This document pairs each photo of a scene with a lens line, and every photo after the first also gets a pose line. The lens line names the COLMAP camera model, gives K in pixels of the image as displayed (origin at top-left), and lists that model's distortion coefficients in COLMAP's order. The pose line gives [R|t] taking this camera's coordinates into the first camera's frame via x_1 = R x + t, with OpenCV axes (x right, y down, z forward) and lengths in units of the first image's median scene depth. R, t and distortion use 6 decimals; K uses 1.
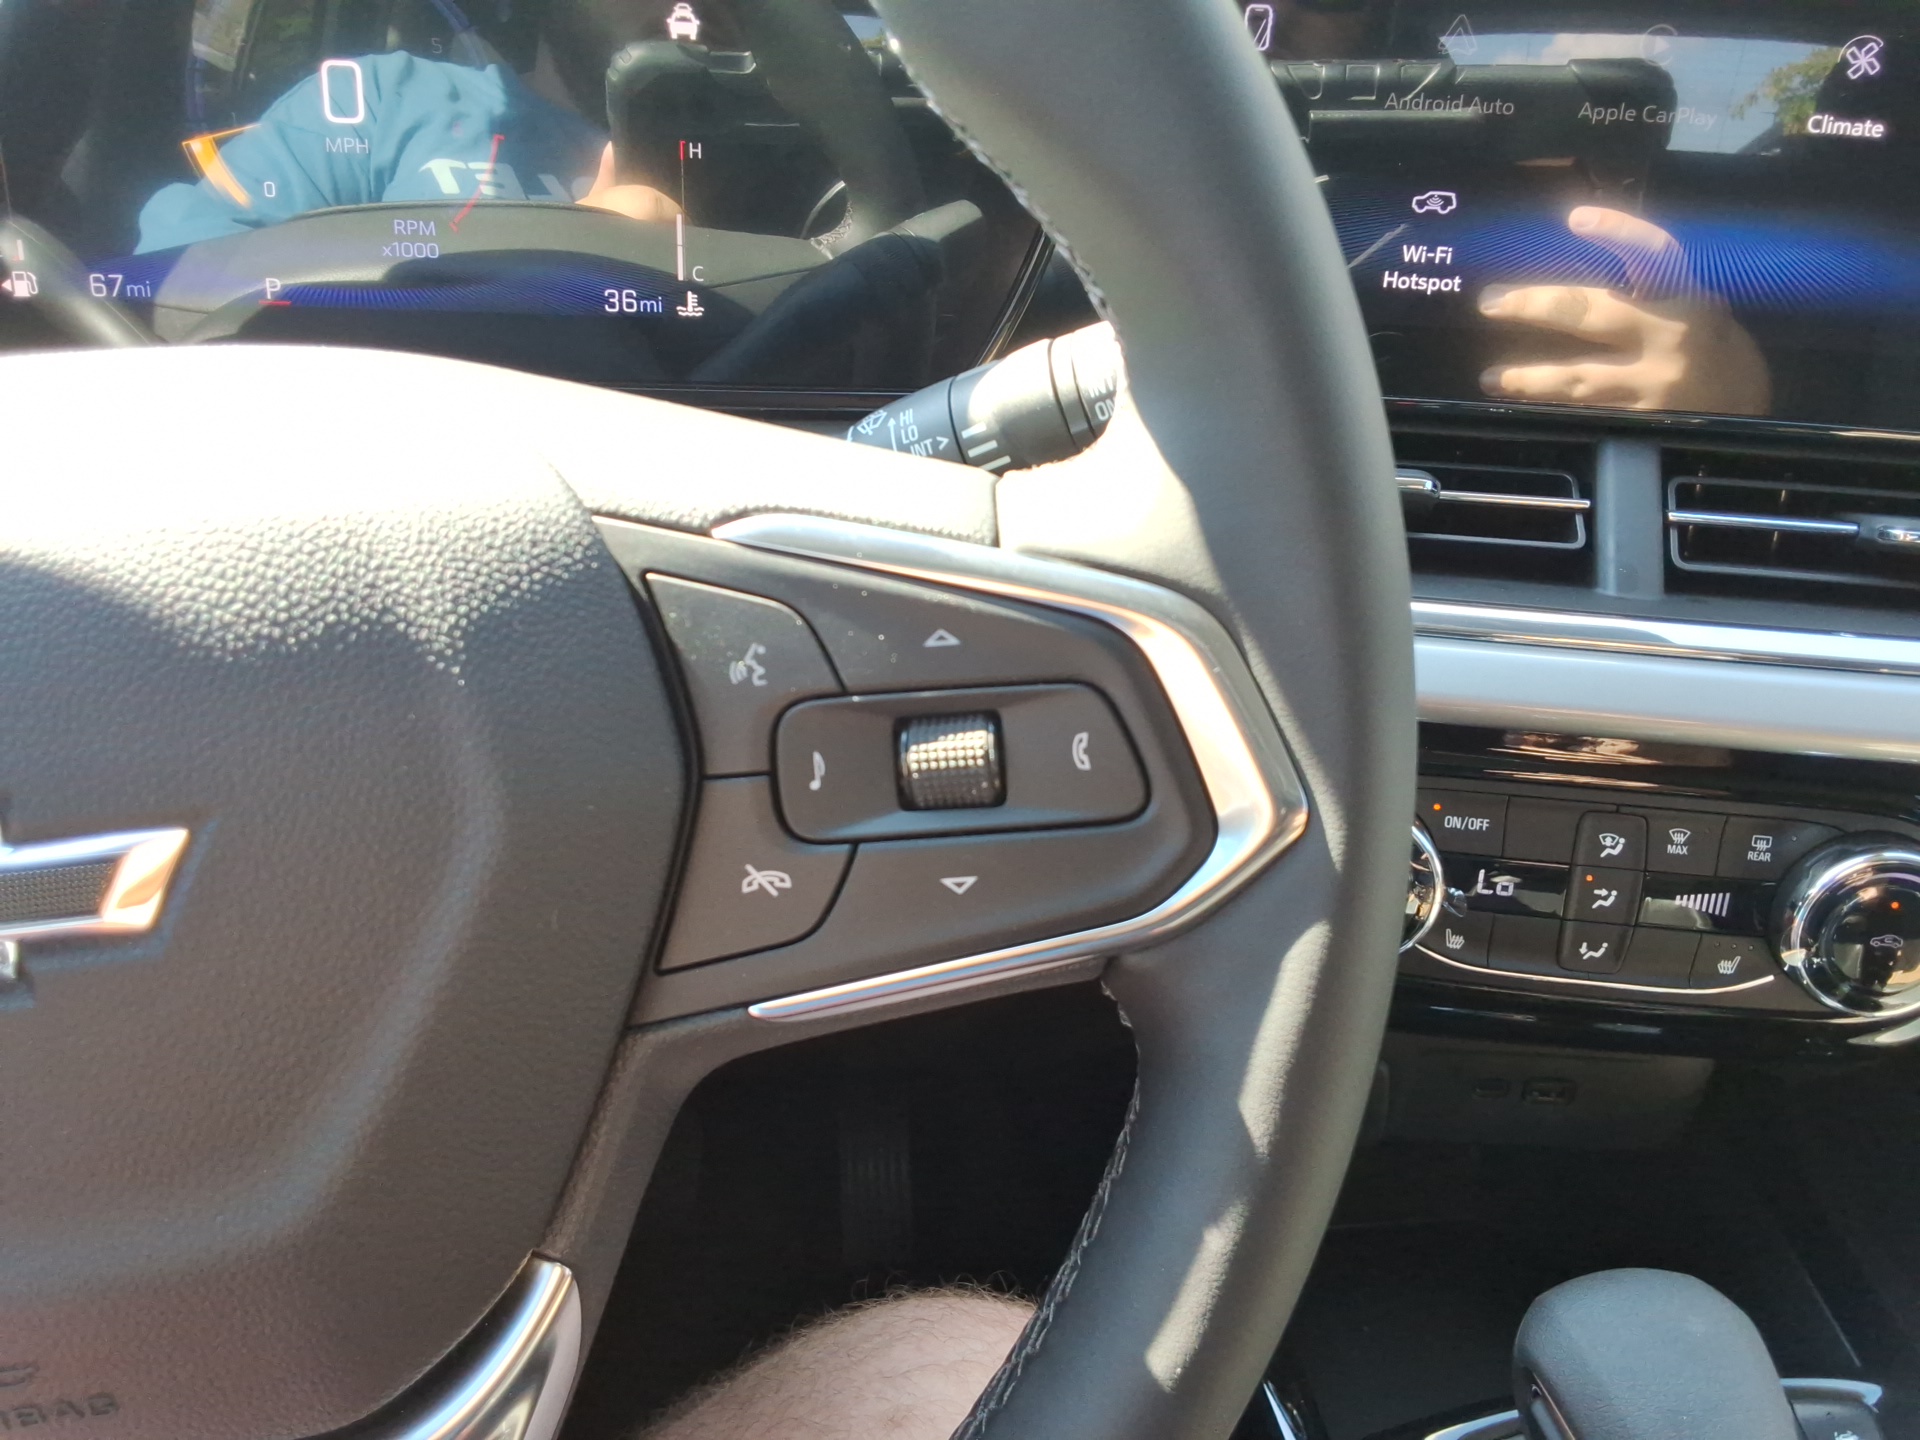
lens RADIAL K [[1549.3, 0, 957.8], [0, 1549.3, 689.6], [0, 0, 1]] dist [0.101194, -0.162112]
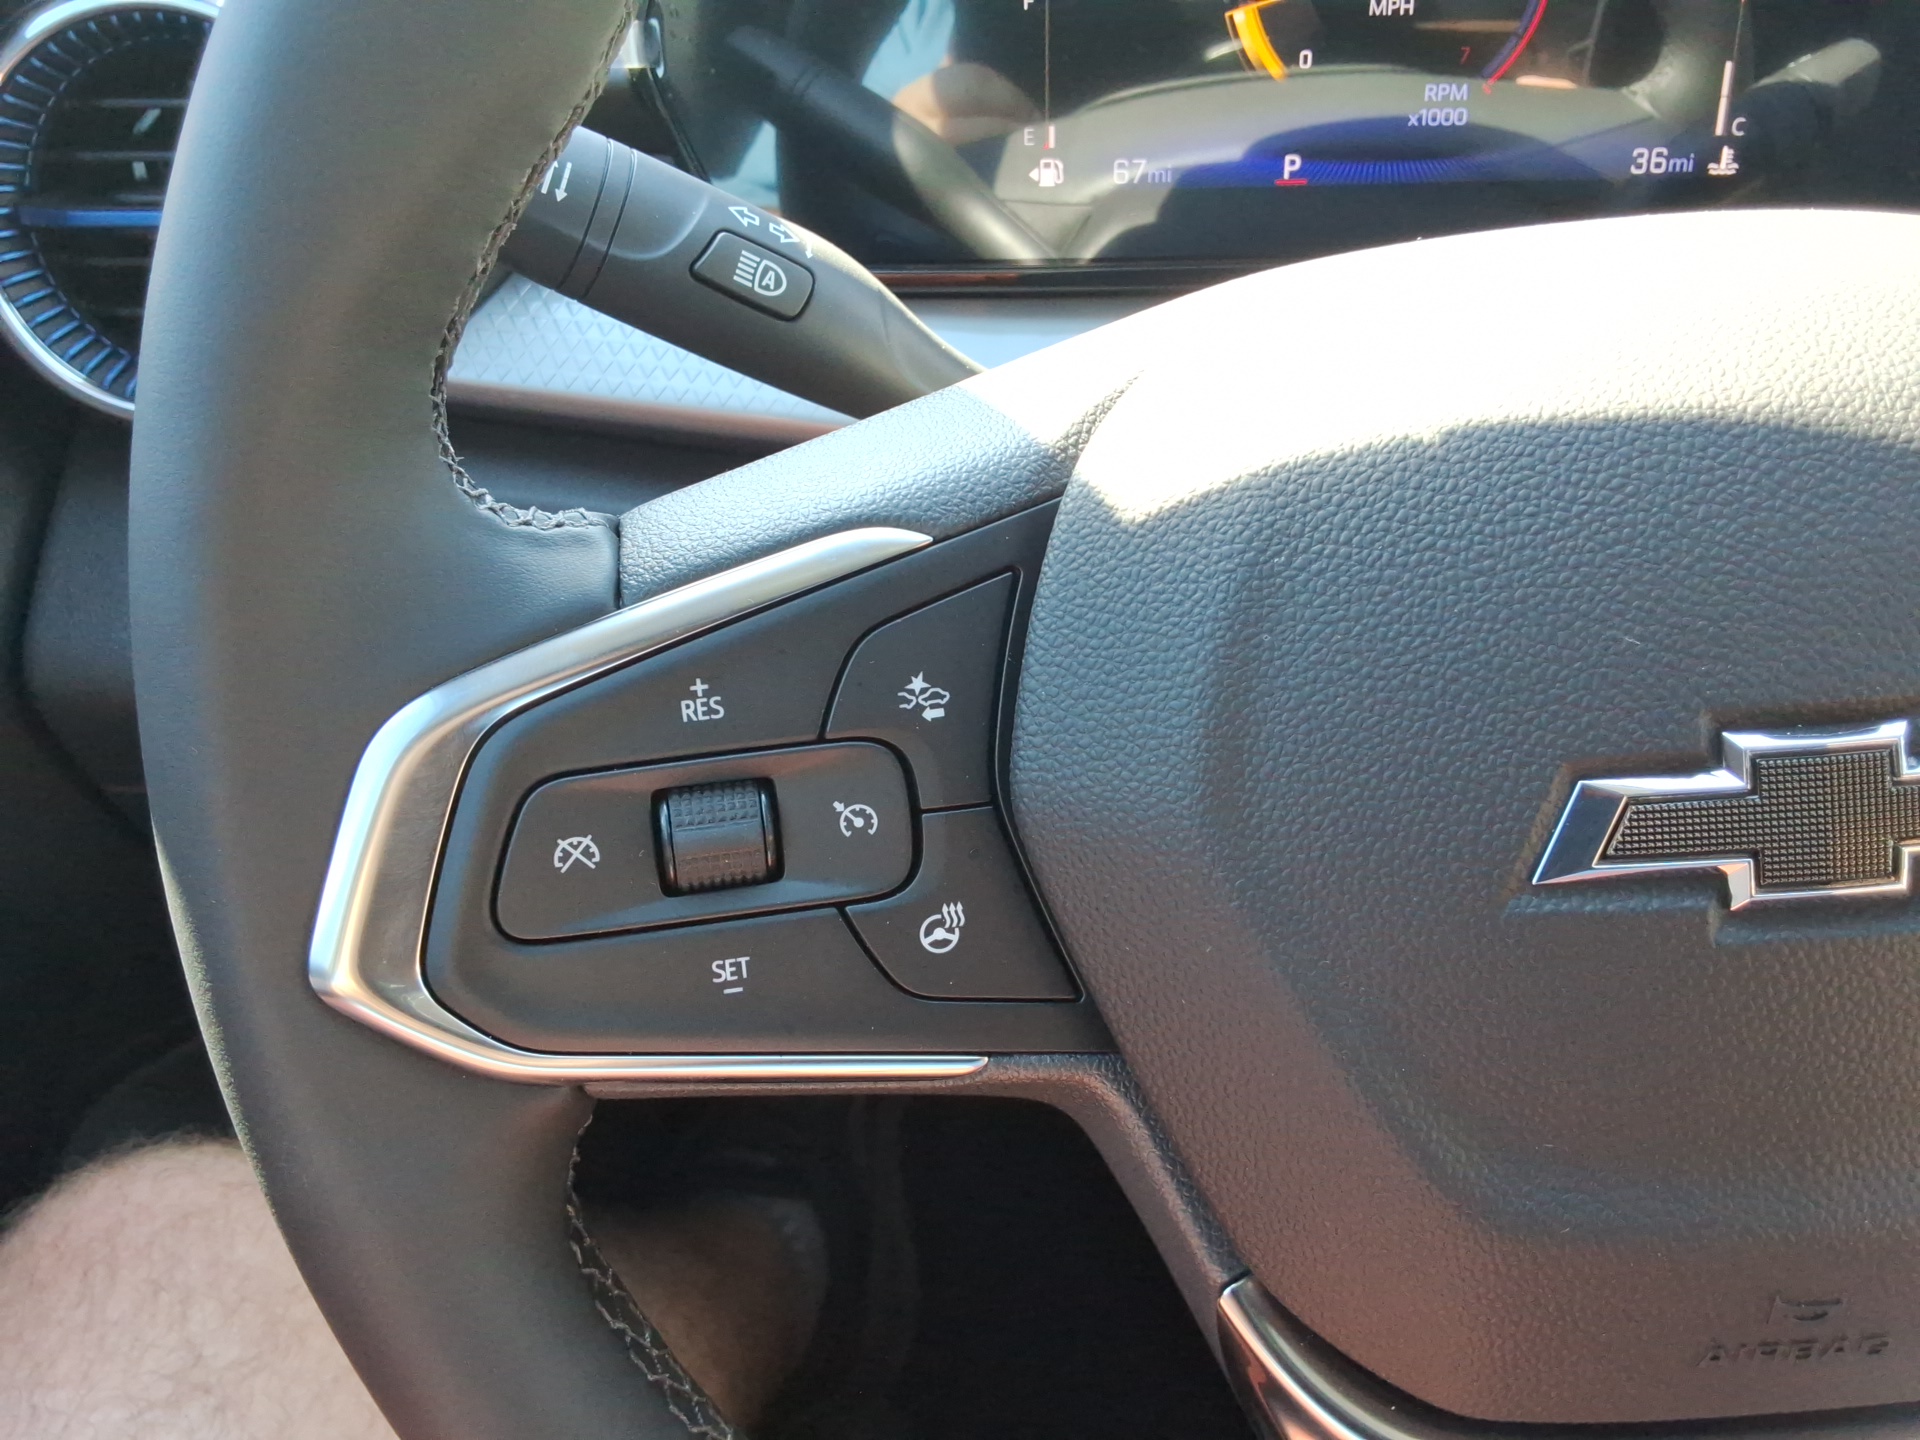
lens RADIAL K [[1549.3, 0, 955.7], [0, 1549.3, 681.3], [0, 0, 1]] dist [0.101194, -0.162112]
pose [[0.977499, 0.024058, -0.209563, -0.406734], [-0.010860, 0.997897, 0.063902, 0.001723], [0.210660, -0.060188, 0.975705, -0.004835]]
